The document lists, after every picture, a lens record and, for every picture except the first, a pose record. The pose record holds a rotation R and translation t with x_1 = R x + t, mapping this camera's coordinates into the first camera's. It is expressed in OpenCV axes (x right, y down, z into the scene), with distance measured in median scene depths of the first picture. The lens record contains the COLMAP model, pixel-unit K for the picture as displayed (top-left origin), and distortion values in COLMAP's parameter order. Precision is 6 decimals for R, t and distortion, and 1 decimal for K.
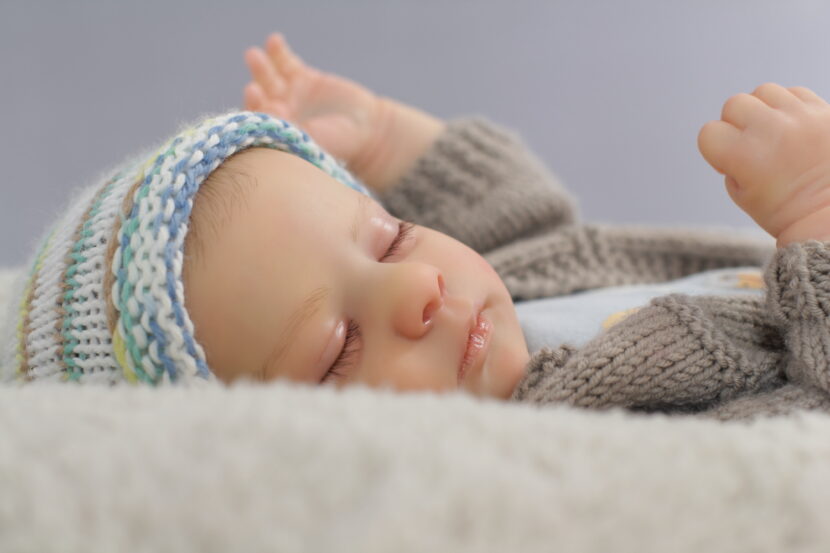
lens RADIAL K [[1954.6, 0, 415.0], [0, 1954.6, 276.5], [0, 0, 1]] dist [-0.166369, -0.411194]
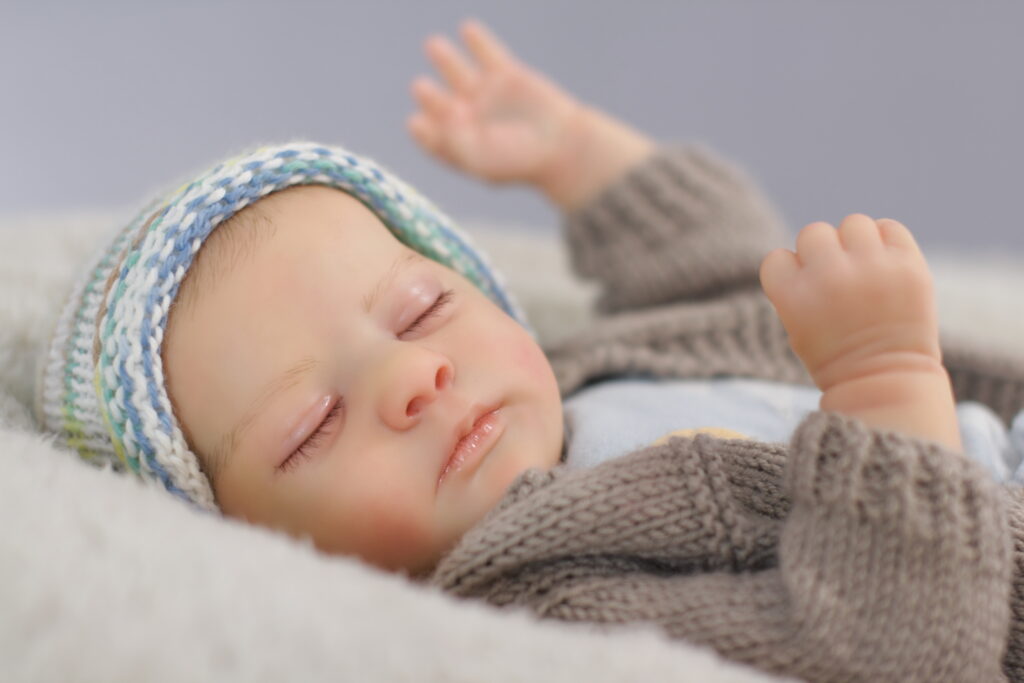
lens RADIAL K [[2411.5, 0, 512.0], [0, 2411.5, 341.5], [0, 0, 1]] dist [-0.166369, -0.411194]
pose [[0.935293, 0.191760, -0.297414, 0.381659], [-0.153049, 0.976980, 0.148612, -0.187351], [0.319066, -0.093477, 0.943111, -0.056913]]
